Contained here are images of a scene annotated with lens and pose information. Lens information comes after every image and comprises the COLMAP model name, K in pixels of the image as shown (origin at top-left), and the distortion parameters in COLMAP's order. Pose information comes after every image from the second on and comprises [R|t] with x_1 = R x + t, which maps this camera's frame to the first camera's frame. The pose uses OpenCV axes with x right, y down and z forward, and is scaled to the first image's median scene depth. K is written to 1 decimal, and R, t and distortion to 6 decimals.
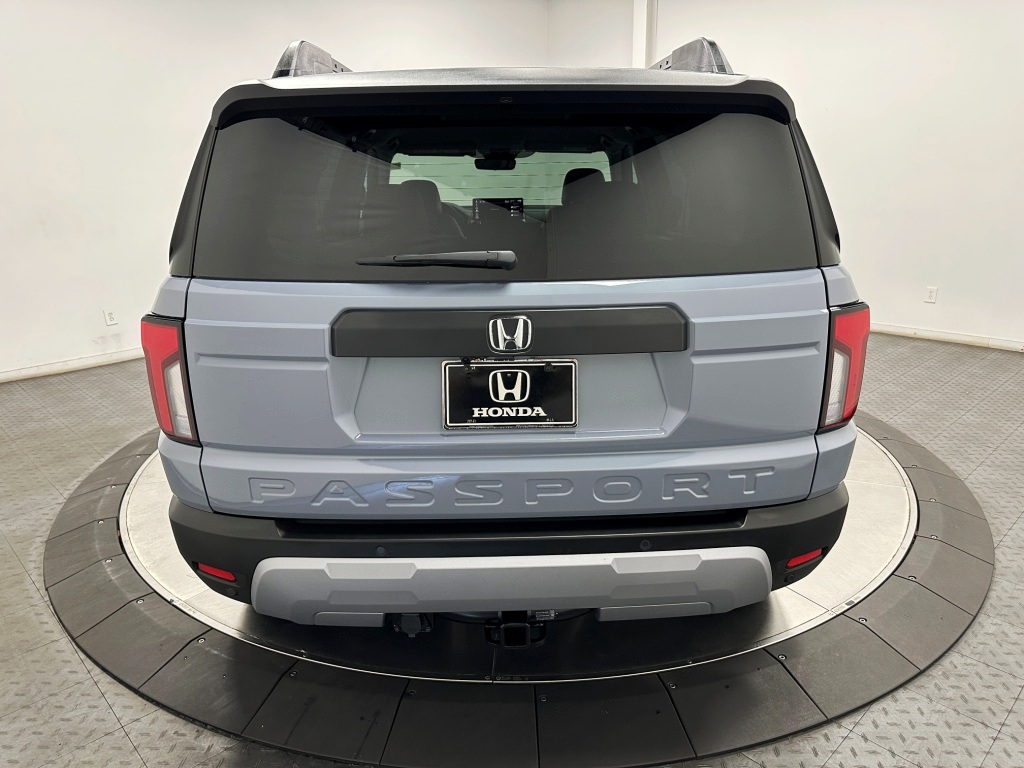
lens RADIAL K [[734.6, 0, 514.8], [0, 734.6, 388.2], [0, 0, 1]] dist [0.026936, -0.035094]
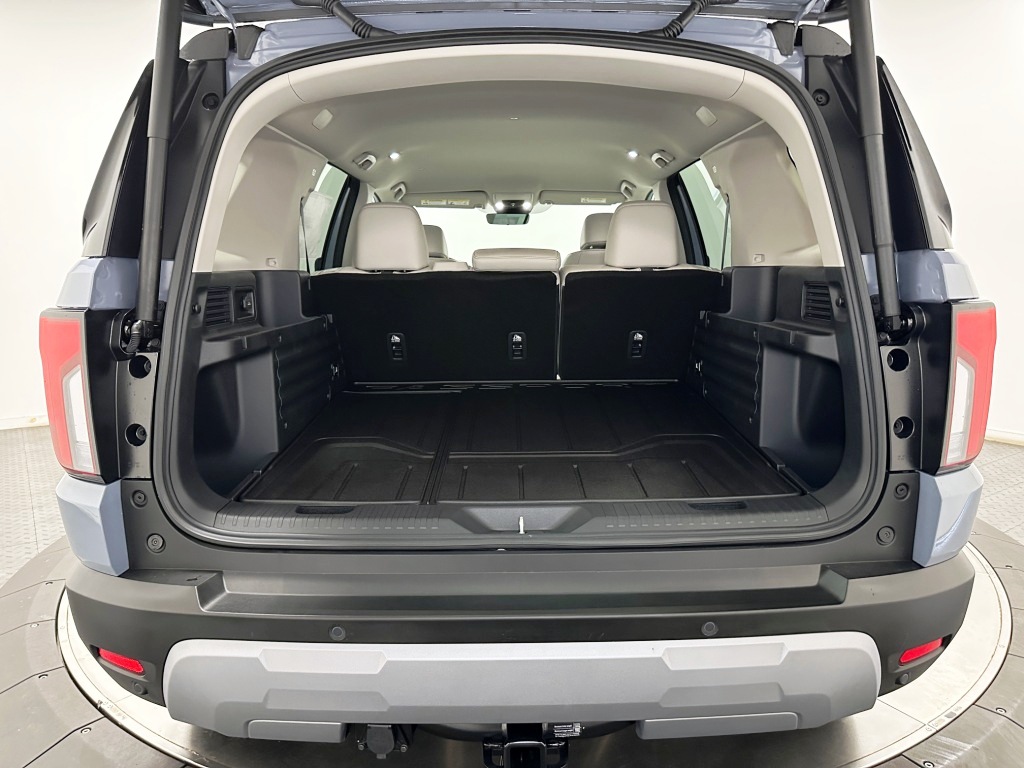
lens RADIAL K [[734.6, 0, 513.9], [0, 734.6, 376.9], [0, 0, 1]] dist [0.026936, -0.035094]
pose [[0.999733, 0.004517, -0.022659, 0.003996], [-0.007566, 0.990628, -0.136380, 0.066478], [0.021830, 0.136515, 0.990397, 0.240539]]
